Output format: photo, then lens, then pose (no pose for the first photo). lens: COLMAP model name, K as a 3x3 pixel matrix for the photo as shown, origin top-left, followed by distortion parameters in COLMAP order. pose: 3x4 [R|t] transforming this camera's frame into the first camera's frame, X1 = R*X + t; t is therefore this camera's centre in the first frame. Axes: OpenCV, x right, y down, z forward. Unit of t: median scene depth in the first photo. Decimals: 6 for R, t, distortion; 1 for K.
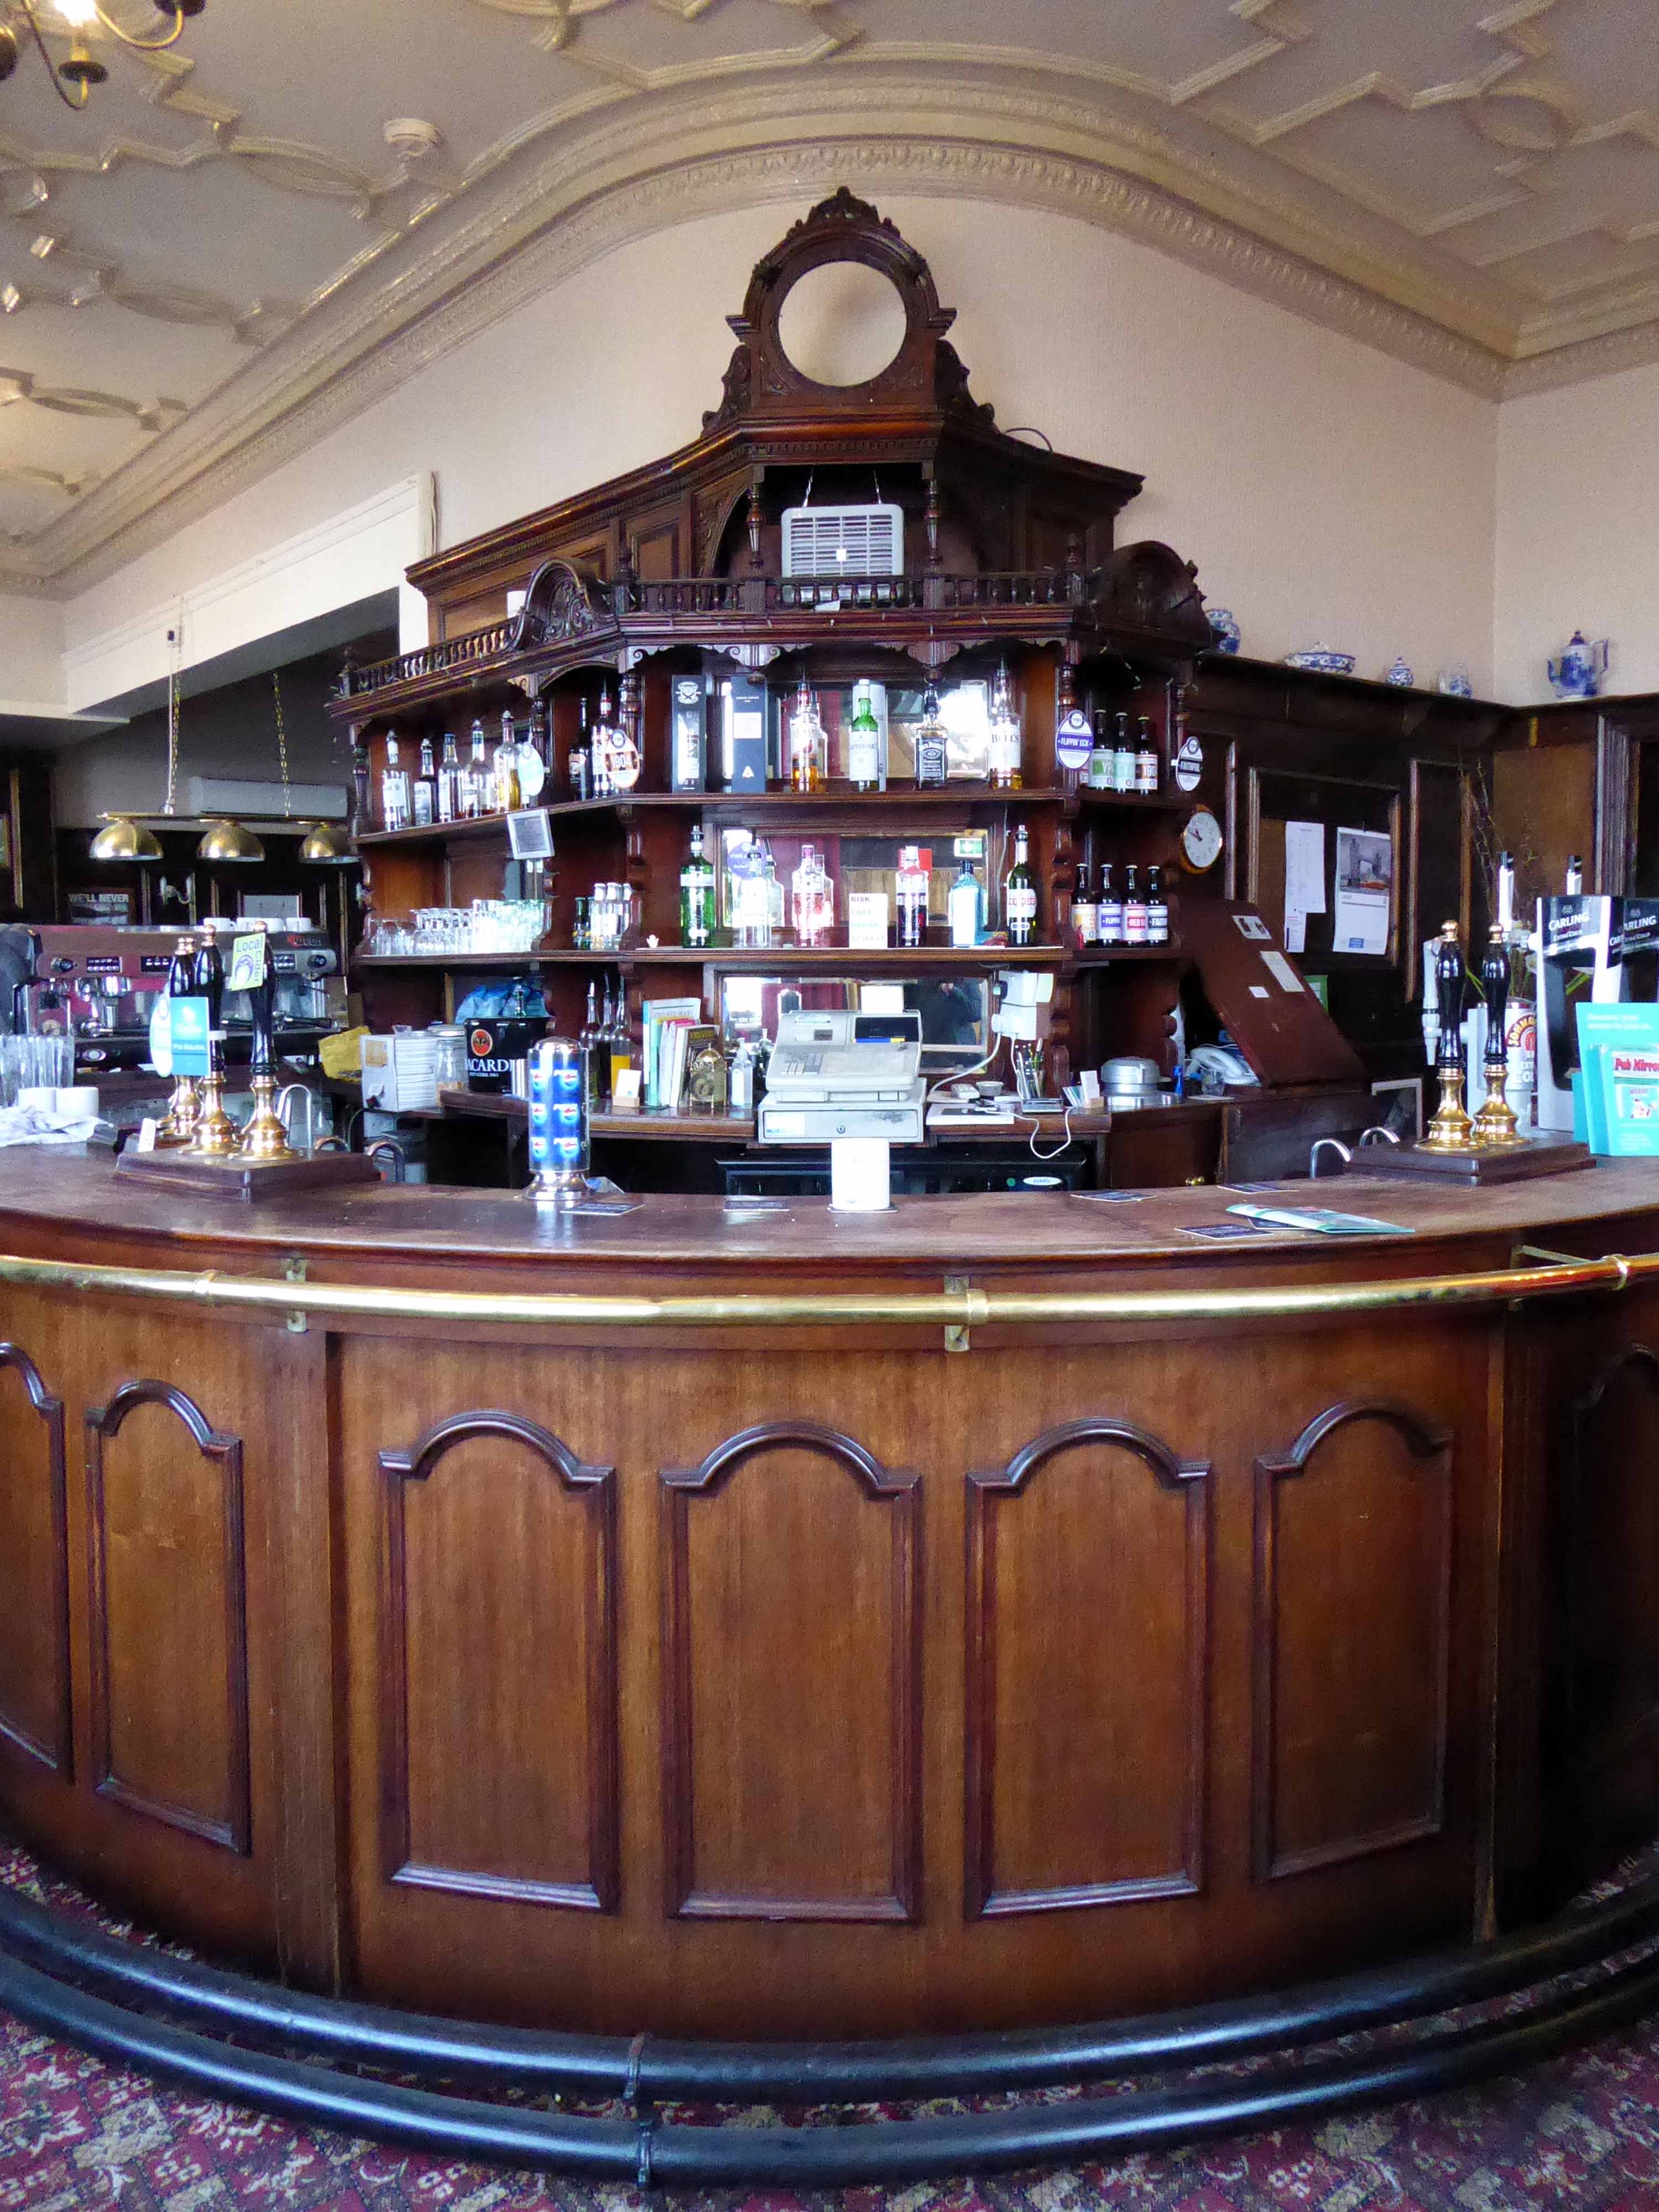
lens RADIAL K [[1626.1, 0, 841.3], [0, 1626.1, 1038.7], [0, 0, 1]] dist [-0.023190, 0.006109]
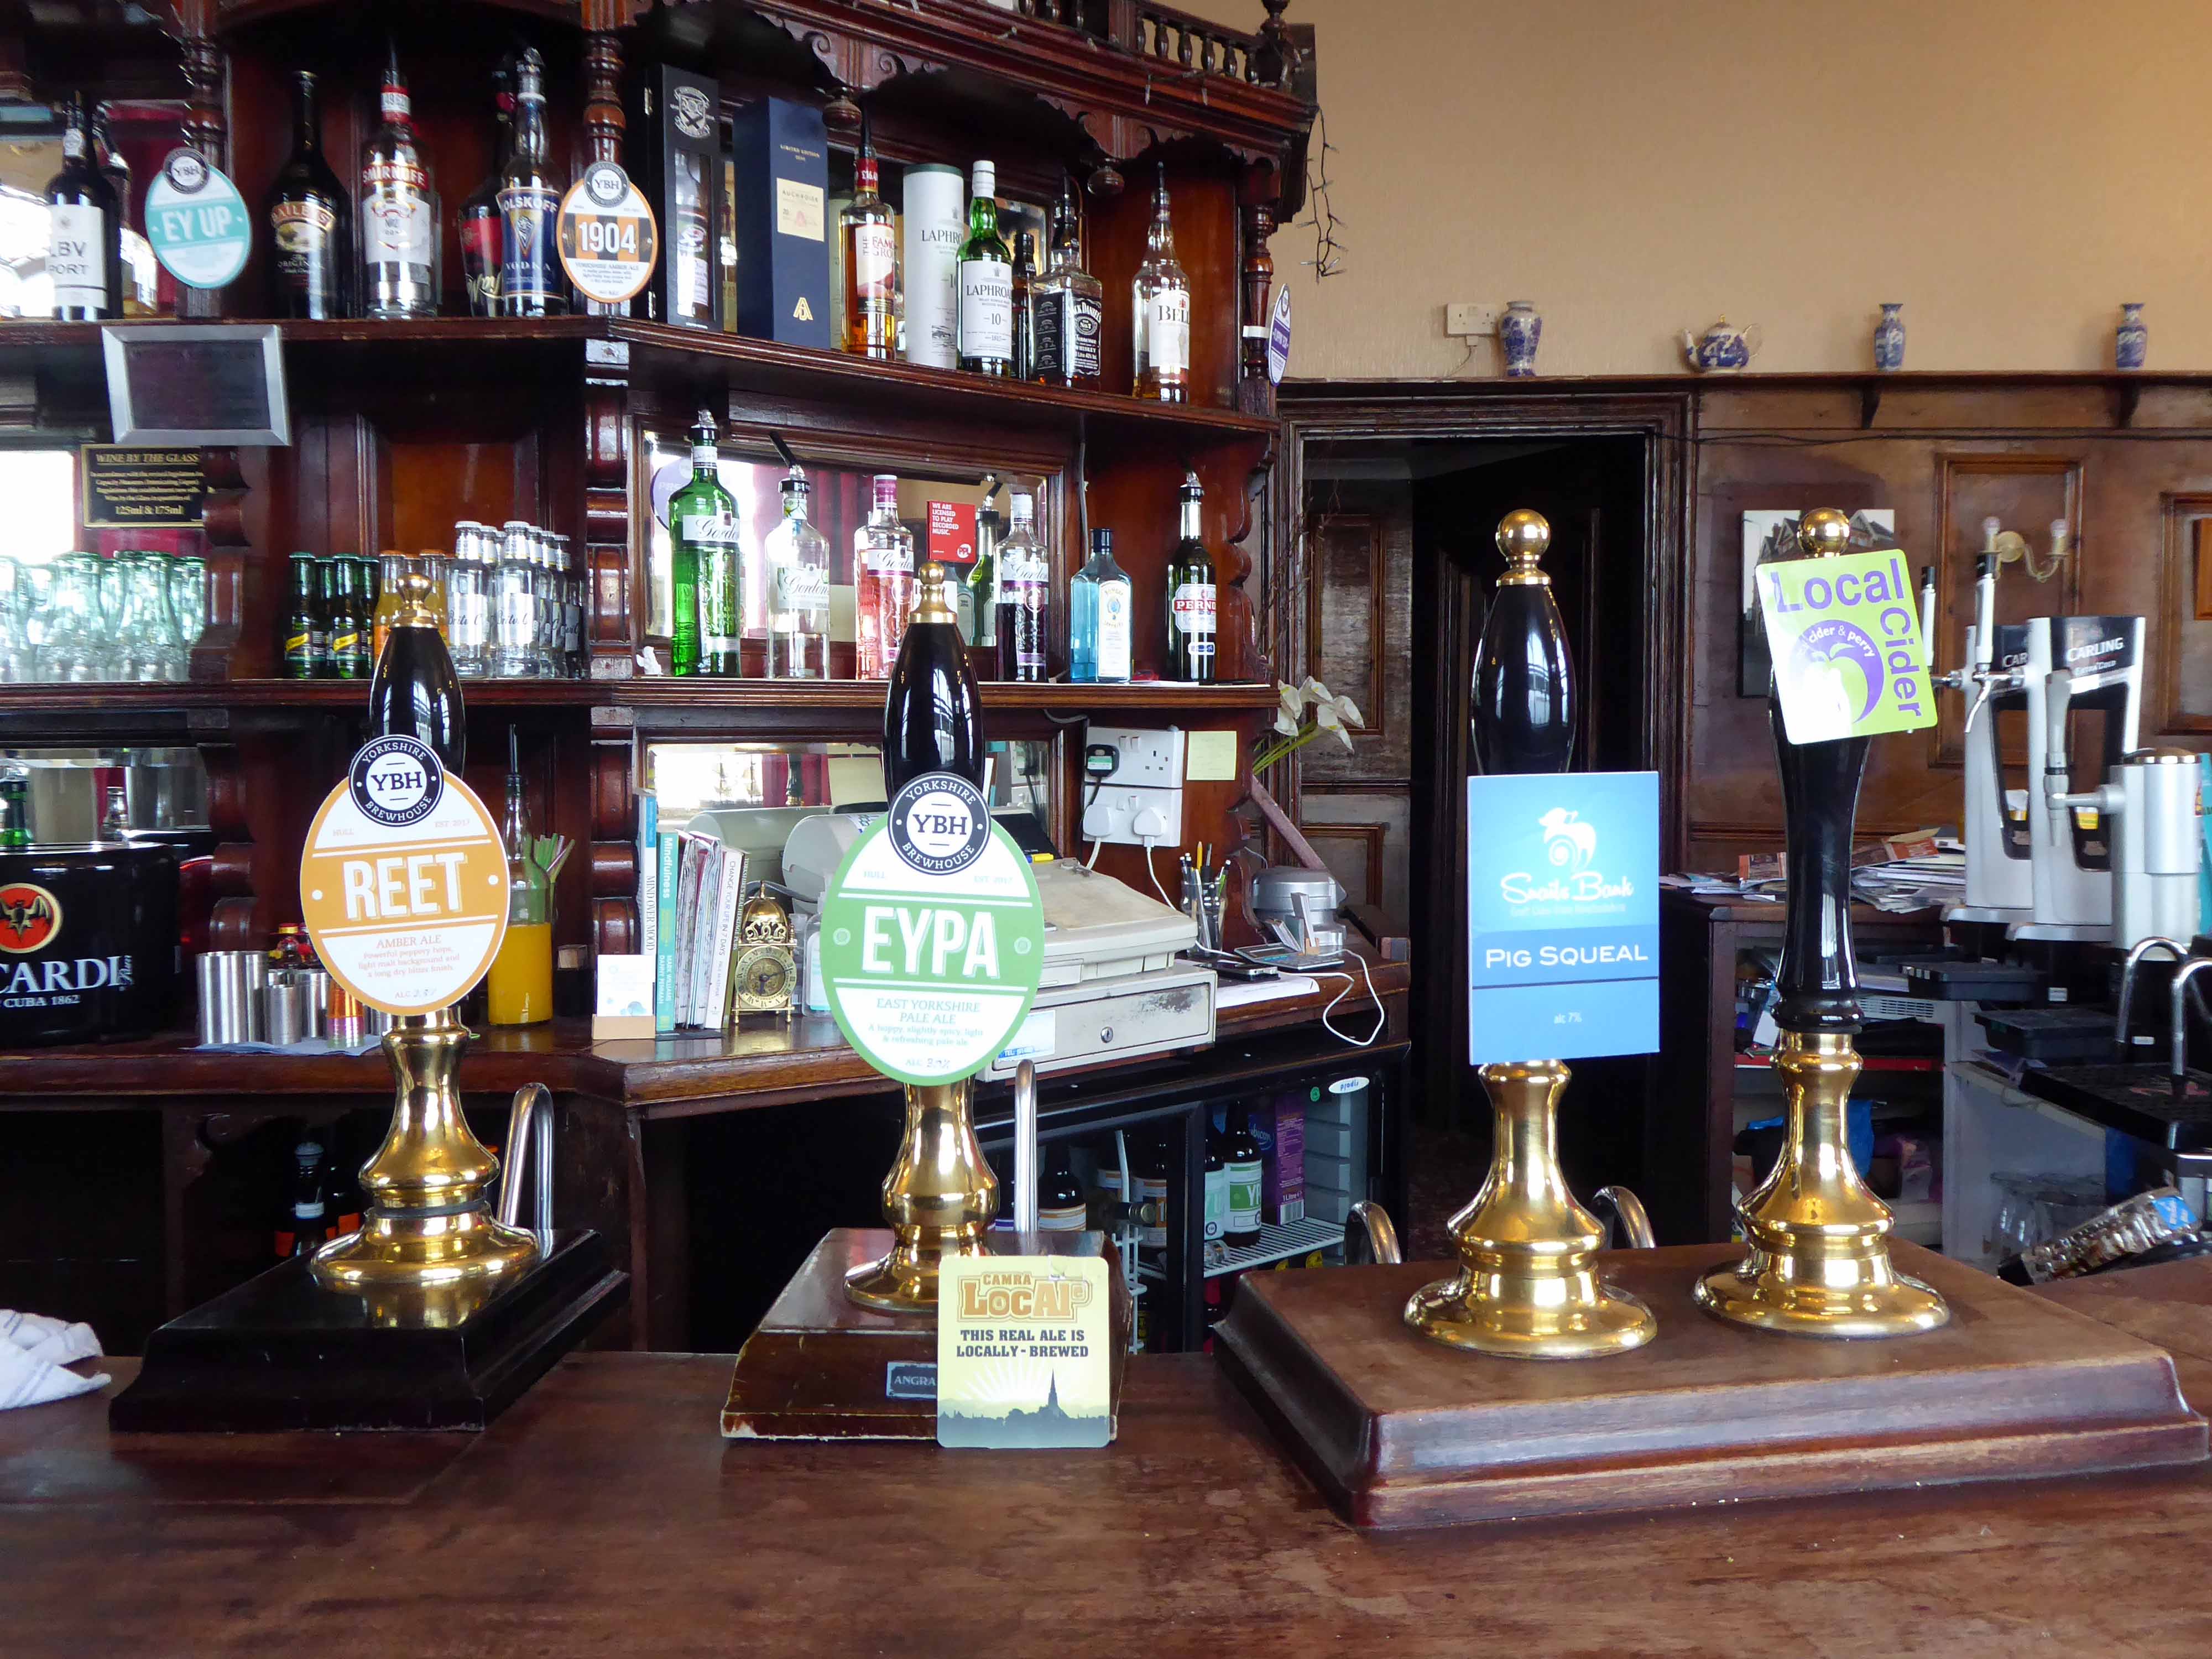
lens RADIAL K [[2080.7, 0, 1141.2], [0, 2080.7, 793.8], [0, 0, 1]] dist [0.040352, 0.000000]
pose [[0.678317, -0.022172, 0.734435, -0.429165], [0.039999, 0.999177, -0.006778, -0.013767], [-0.733680, 0.033974, 0.678645, 0.502751]]
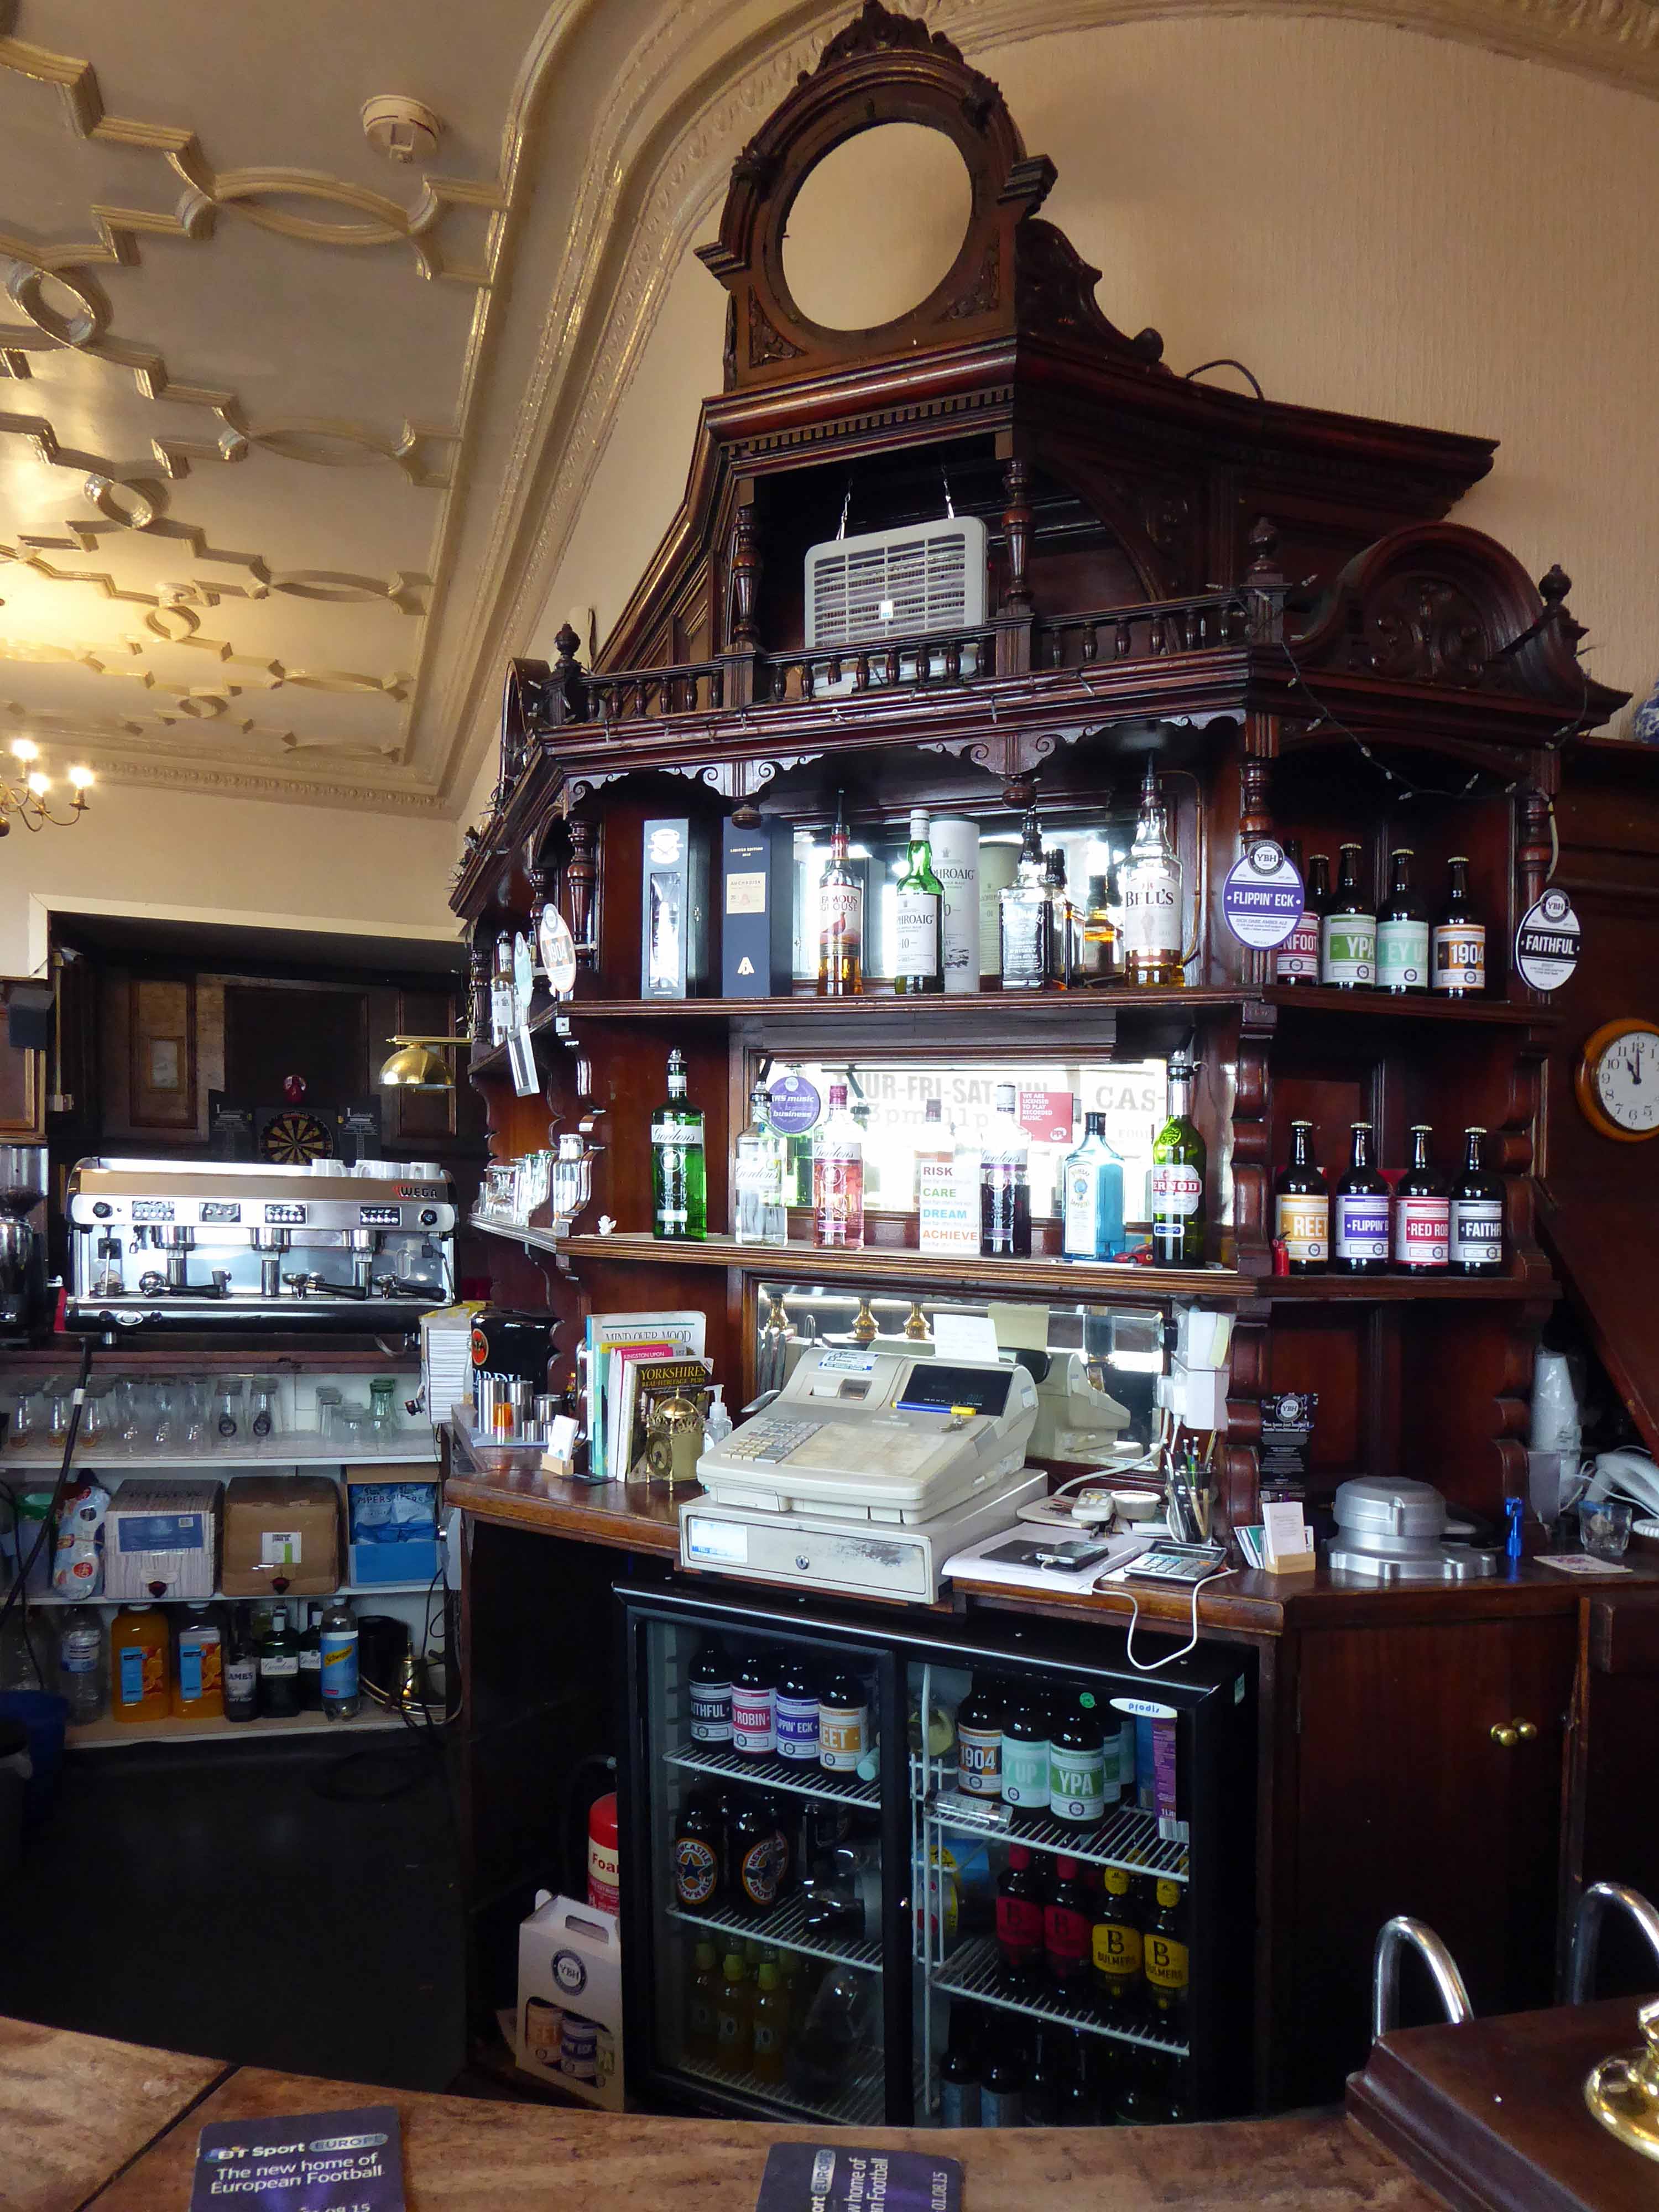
lens RADIAL K [[1626.1, 0, 785.7], [0, 1626.1, 1178.5], [0, 0, 1]] dist [-0.023190, 0.006109]
pose [[0.906800, 0.037235, -0.419913, 0.220435], [-0.061341, 0.997145, -0.044045, -0.053126], [0.417074, 0.065698, 0.906495, 0.427260]]
